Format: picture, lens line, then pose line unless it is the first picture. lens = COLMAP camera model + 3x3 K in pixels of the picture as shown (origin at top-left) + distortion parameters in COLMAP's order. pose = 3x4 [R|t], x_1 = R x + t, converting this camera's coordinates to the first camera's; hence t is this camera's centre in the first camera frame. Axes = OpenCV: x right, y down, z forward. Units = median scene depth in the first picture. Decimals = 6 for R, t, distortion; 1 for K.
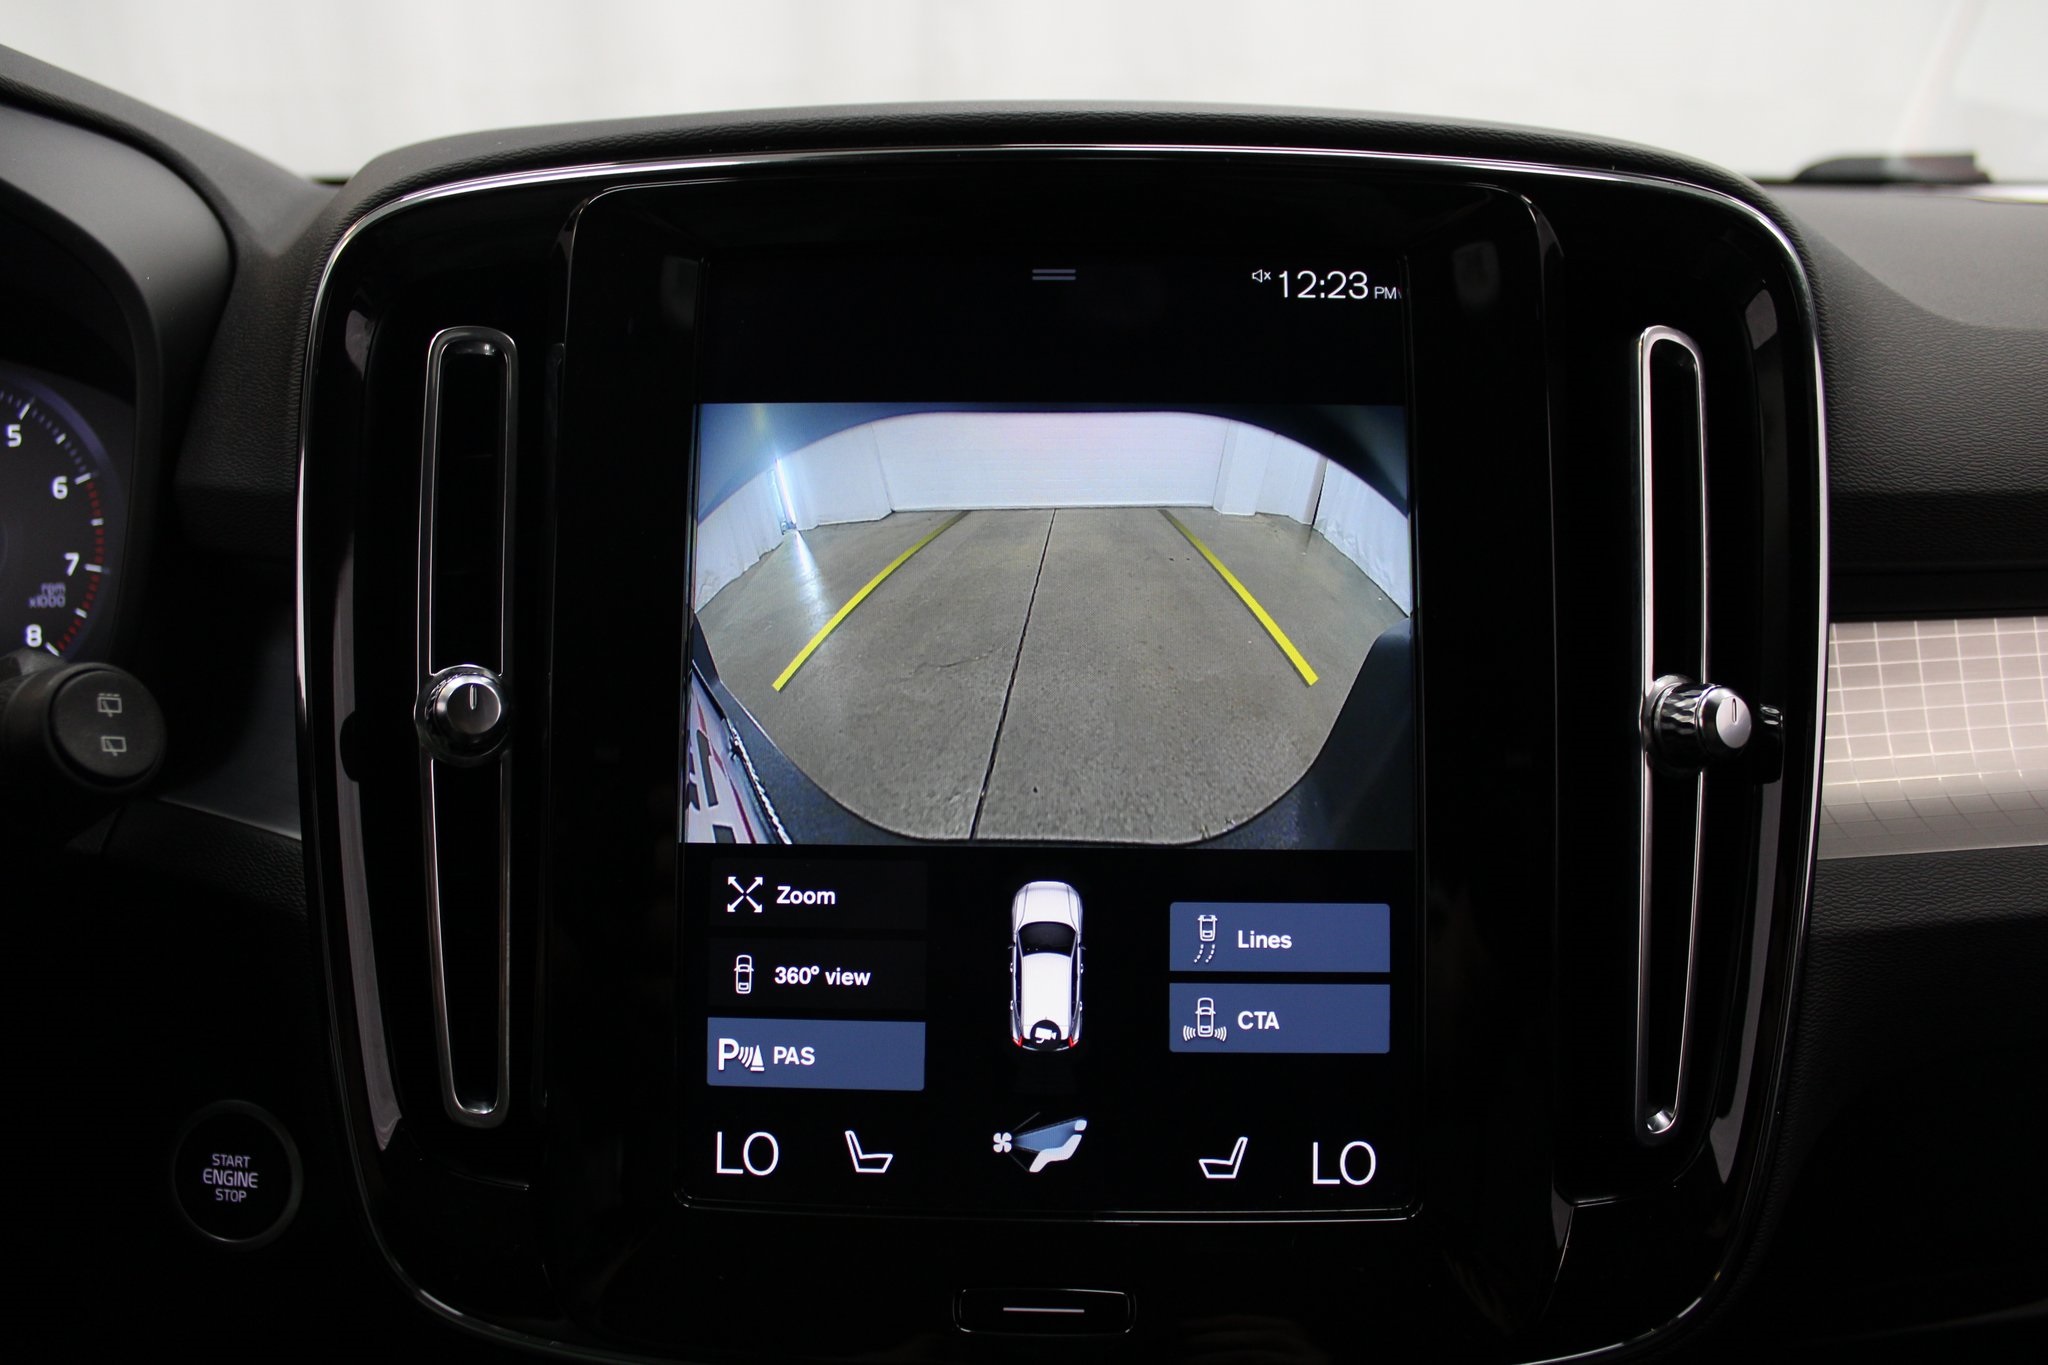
lens RADIAL K [[1692.1, 0, 1013.0], [0, 1692.1, 680.7], [0, 0, 1]] dist [-0.163227, 0.140049]
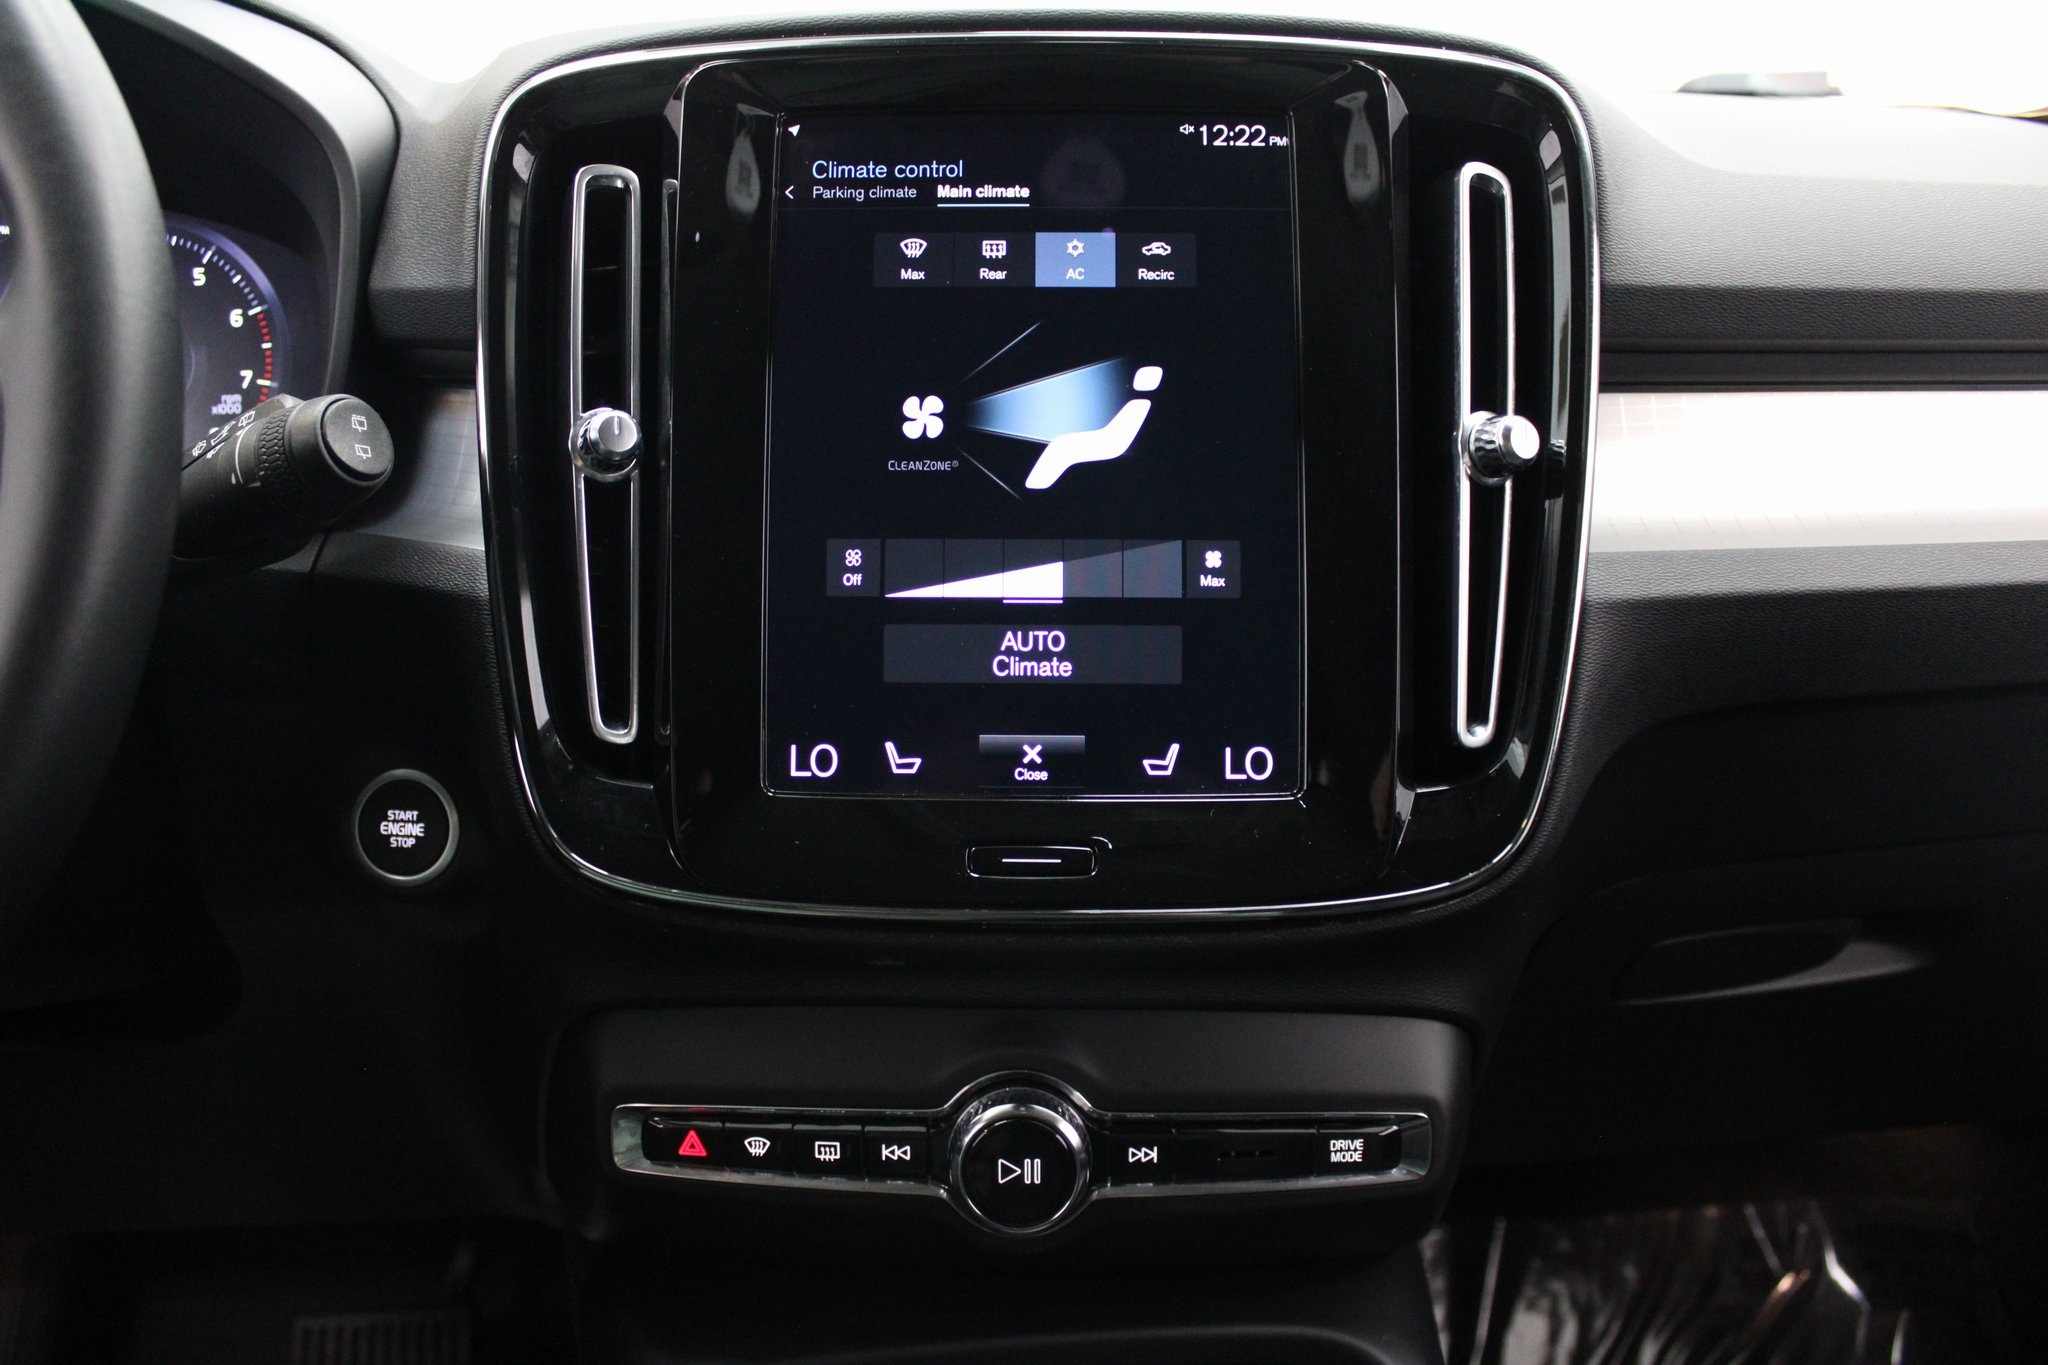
lens RADIAL K [[1676.3, 0, 1017.7], [0, 1676.3, 642.8], [0, 0, 1]] dist [-0.152583, 0.131377]
pose [[0.999852, -0.003389, 0.016856, -0.014620], [0.003195, 0.999928, 0.011559, 0.167214], [-0.016894, -0.011504, 0.999791, -0.364672]]
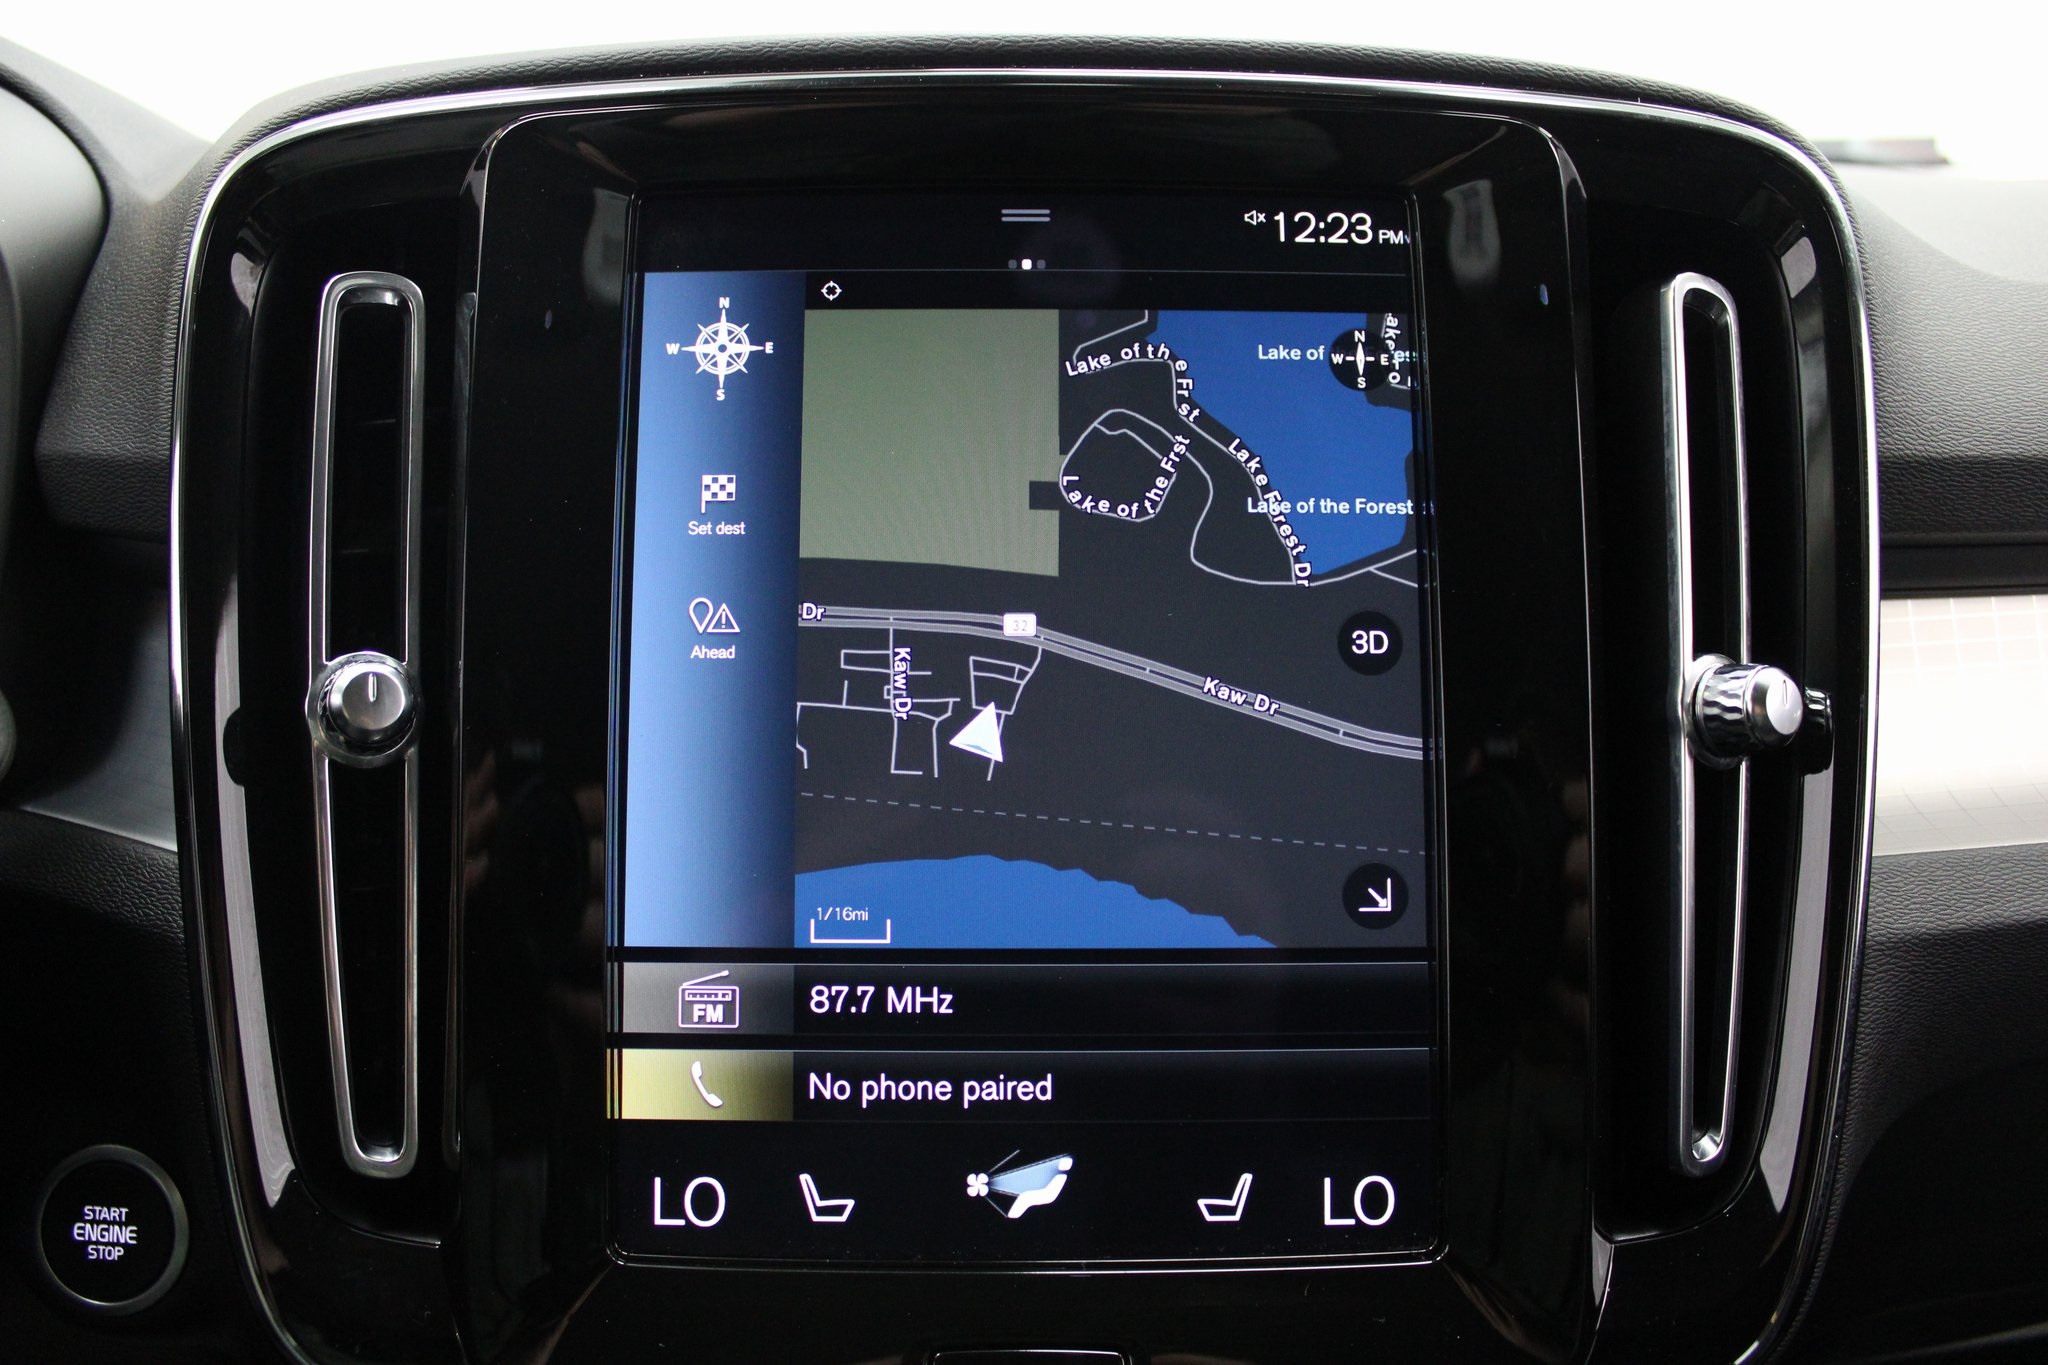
lens RADIAL K [[1692.1, 0, 1013.0], [0, 1692.1, 680.7], [0, 0, 1]] dist [-0.163227, 0.140049]
pose [[0.999102, -0.006562, 0.041856, -0.022193], [0.006698, 0.999973, -0.003098, 0.010555], [-0.041834, 0.003376, 0.999119, 0.108326]]
